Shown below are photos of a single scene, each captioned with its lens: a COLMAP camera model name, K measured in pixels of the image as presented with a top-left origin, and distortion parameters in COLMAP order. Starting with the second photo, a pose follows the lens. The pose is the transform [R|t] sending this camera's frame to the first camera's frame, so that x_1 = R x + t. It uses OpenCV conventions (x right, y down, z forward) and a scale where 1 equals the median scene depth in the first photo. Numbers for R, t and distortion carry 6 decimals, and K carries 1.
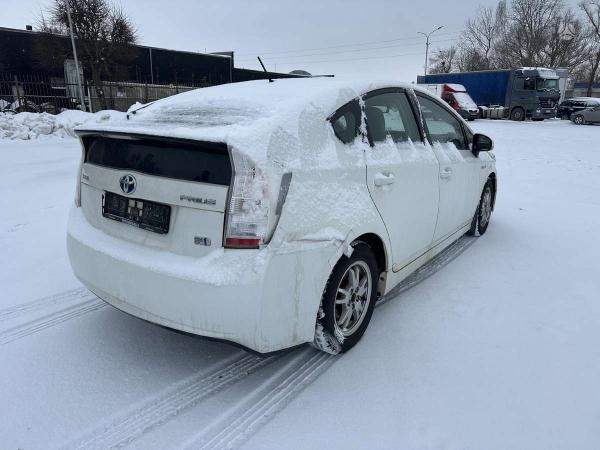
lens RADIAL K [[421.6, 0, 302.3], [0, 421.6, 223.2], [0, 0, 1]] dist [0.081012, -0.104243]
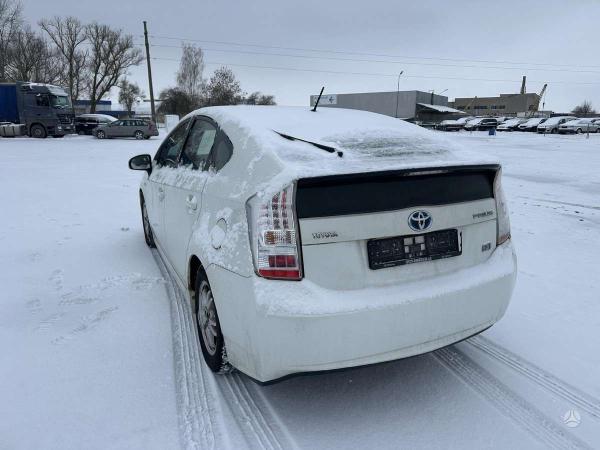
lens RADIAL K [[421.6, 0, 302.3], [0, 421.6, 223.2], [0, 0, 1]] dist [0.081012, -0.104243]
pose [[0.460866, -0.212495, 0.861654, -1.376987], [0.241147, 0.964366, 0.108844, -0.257705], [-0.854079, 0.157623, 0.495686, 0.762322]]
